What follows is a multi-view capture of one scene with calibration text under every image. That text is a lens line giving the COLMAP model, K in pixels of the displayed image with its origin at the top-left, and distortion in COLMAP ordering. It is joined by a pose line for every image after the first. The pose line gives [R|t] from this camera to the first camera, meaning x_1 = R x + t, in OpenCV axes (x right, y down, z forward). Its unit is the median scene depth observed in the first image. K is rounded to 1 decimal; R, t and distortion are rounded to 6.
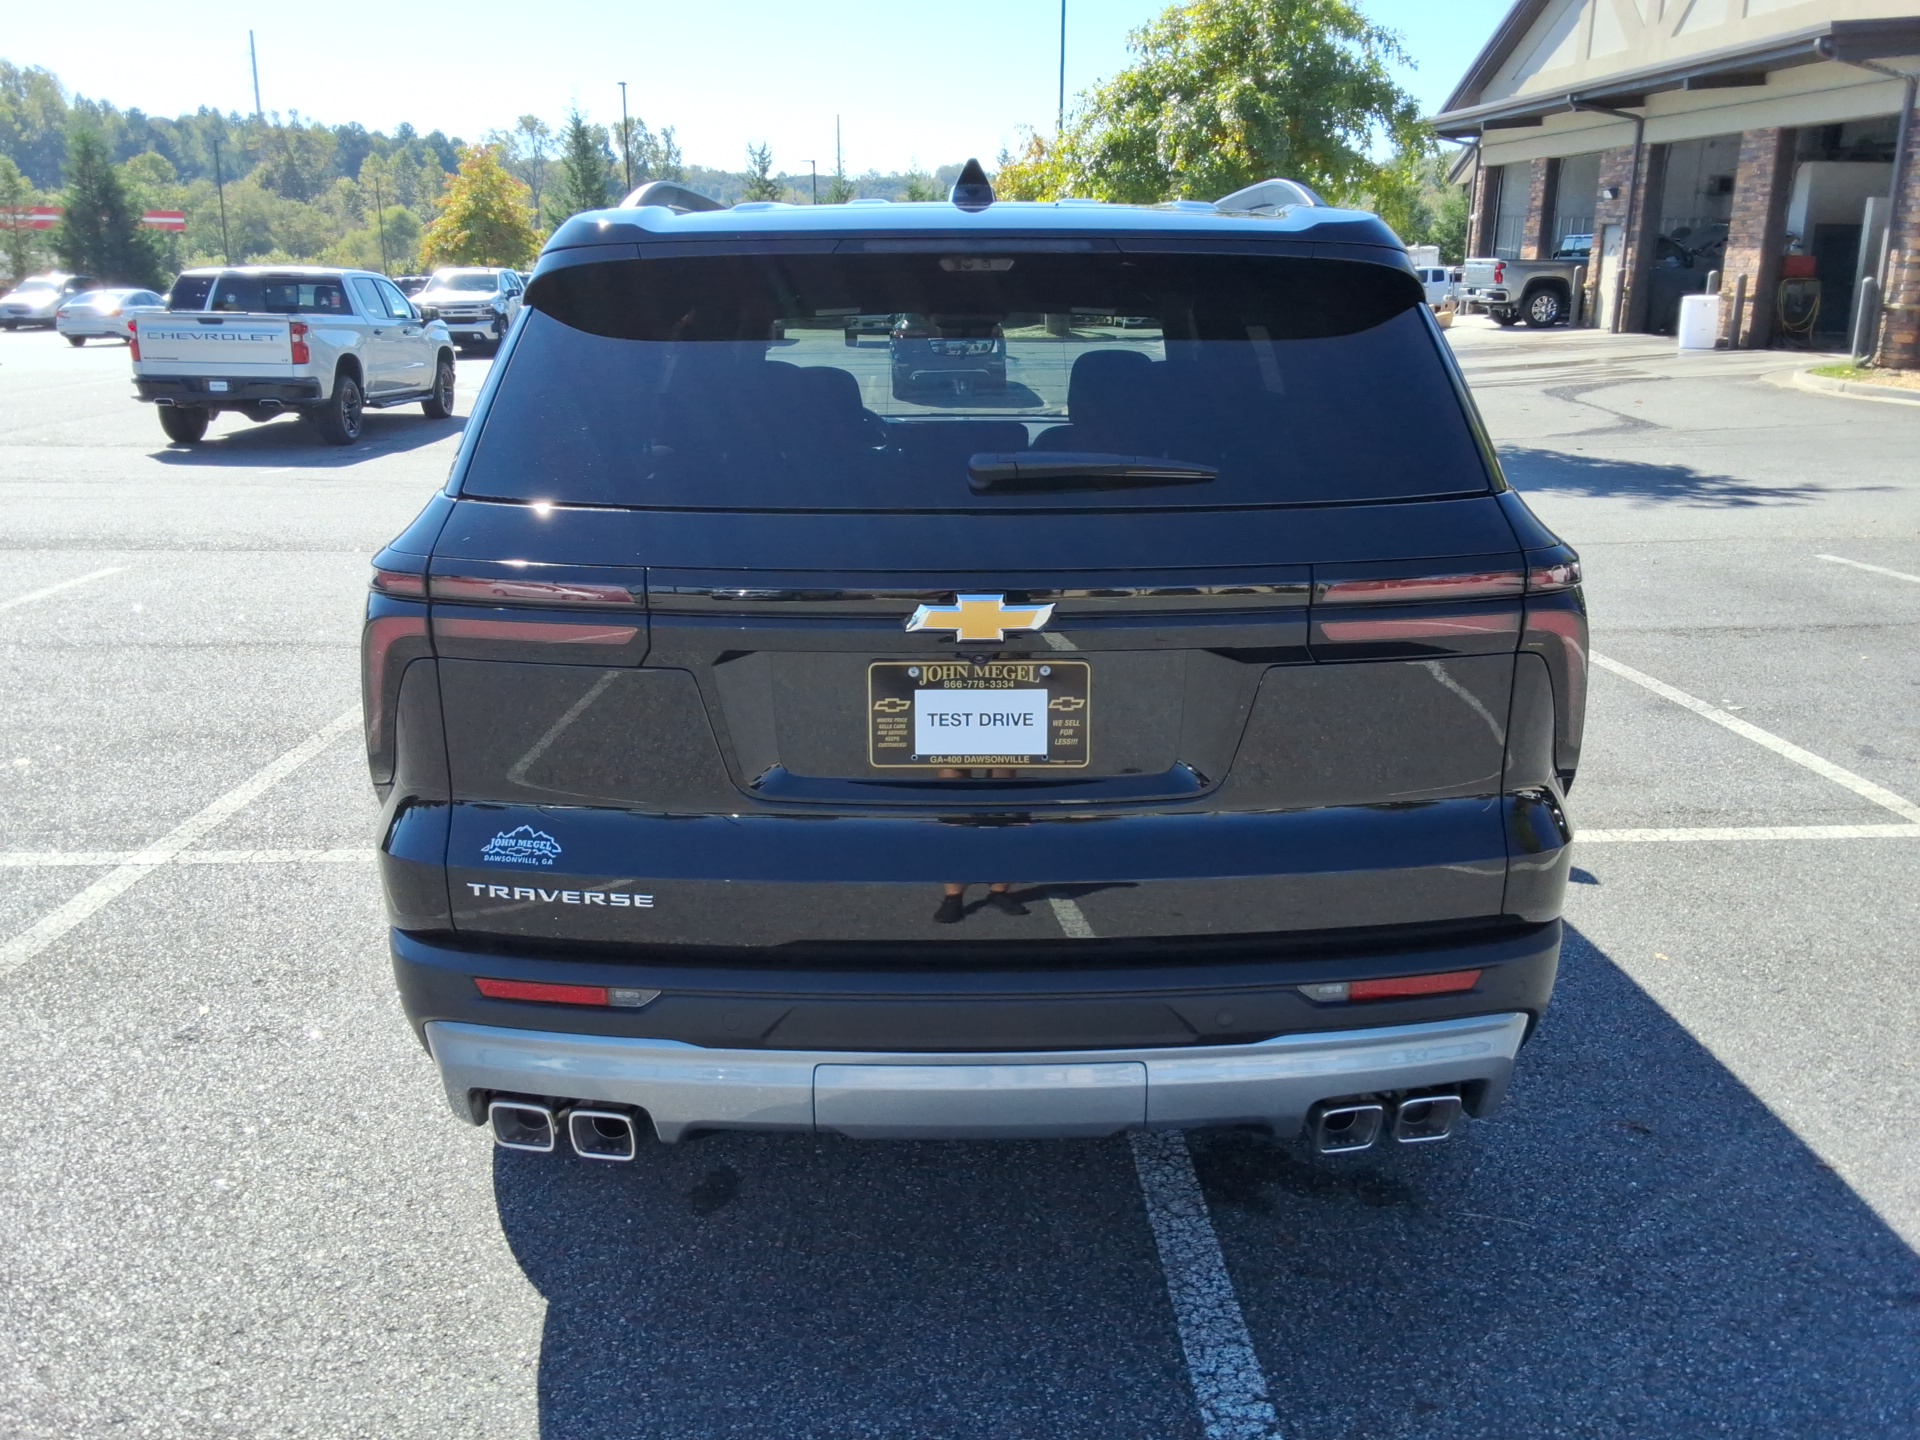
lens RADIAL K [[1558.0, 0, 966.1], [0, 1558.0, 715.8], [0, 0, 1]] dist [0.099302, -0.146546]
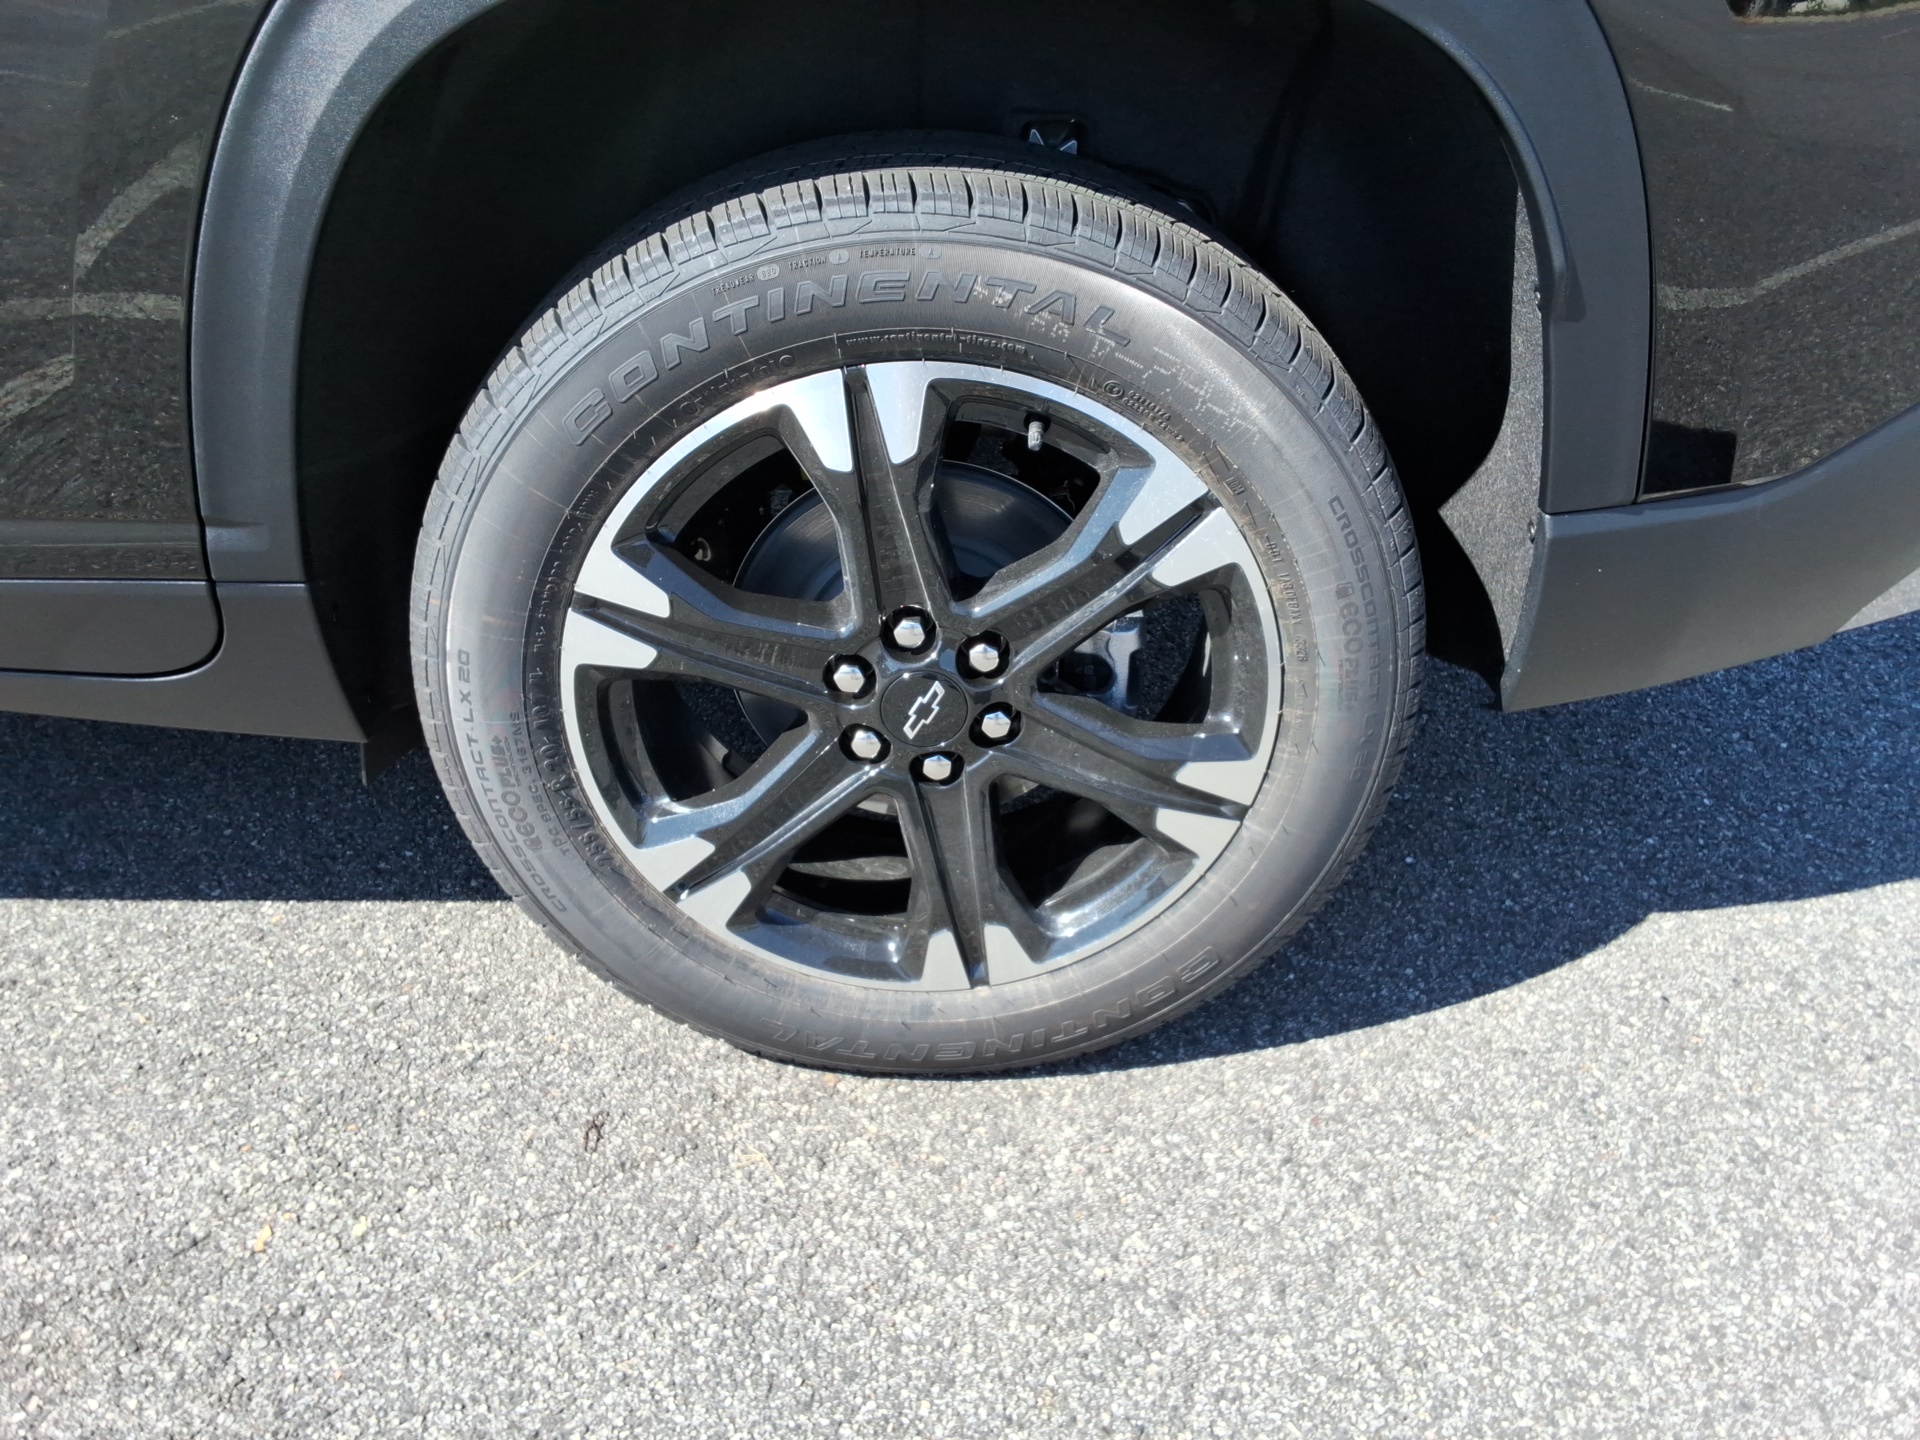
lens RADIAL K [[1558.0, 0, 955.4], [0, 1558.0, 706.2], [0, 0, 1]] dist [0.099302, -0.146546]
pose [[-0.015672, -0.492759, 0.870025, -0.089611], [0.210171, 0.849069, 0.484676, -0.007972], [-0.977539, 0.190450, 0.090257, 0.138990]]
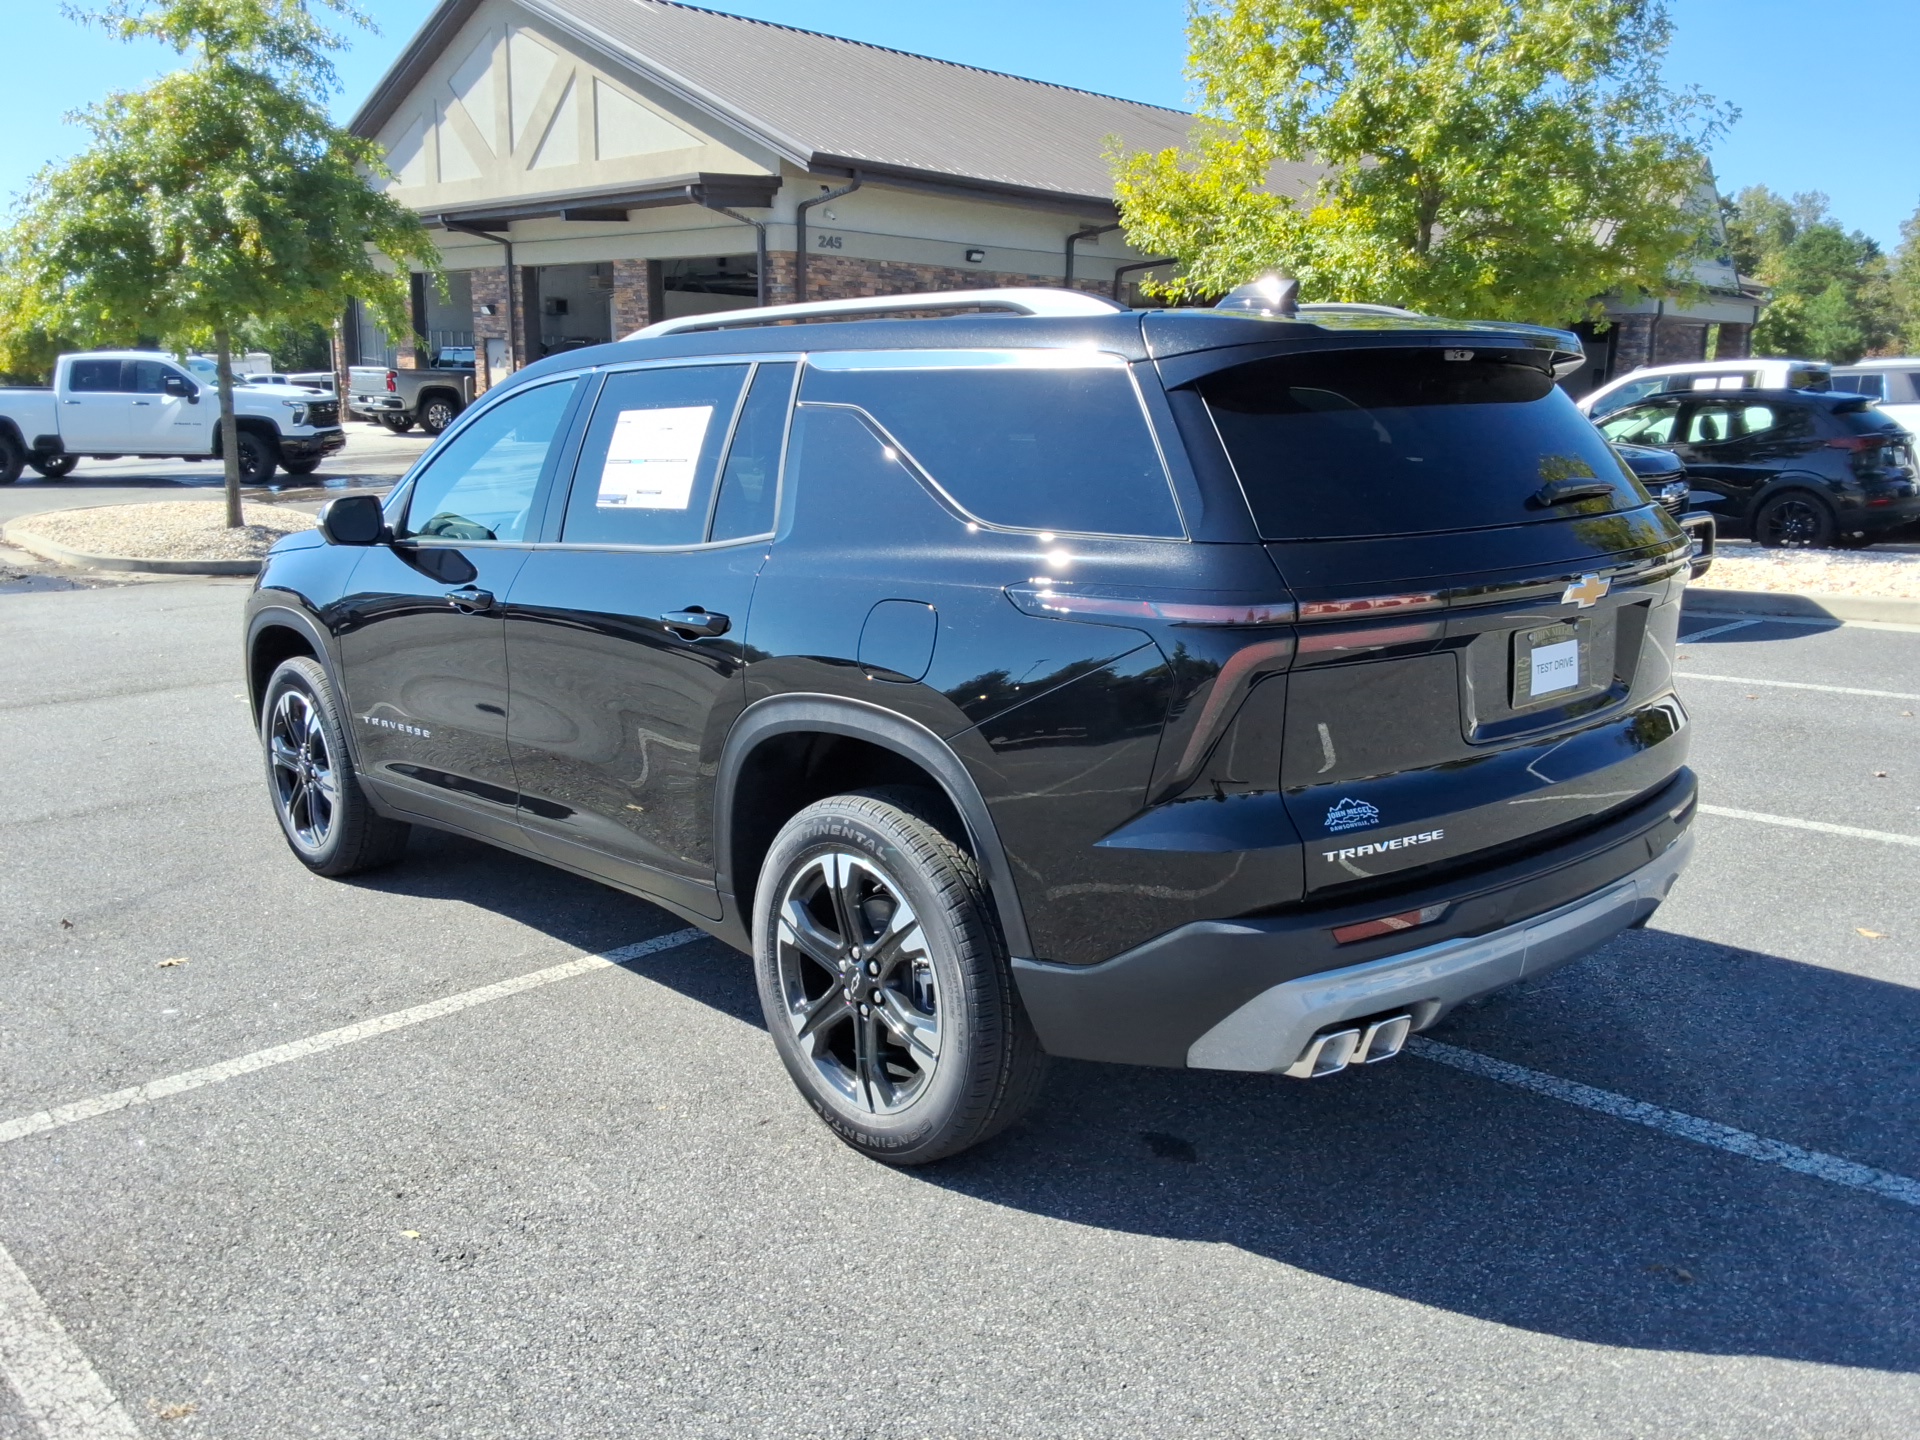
lens RADIAL K [[1558.0, 0, 988.4], [0, 1558.0, 716.6], [0, 0, 1]] dist [0.099302, -0.146546]
pose [[0.735230, -0.137606, 0.663702, -0.127330], [0.180709, 0.983529, 0.003732, -0.004825], [-0.653284, 0.117193, 0.747988, 0.024398]]
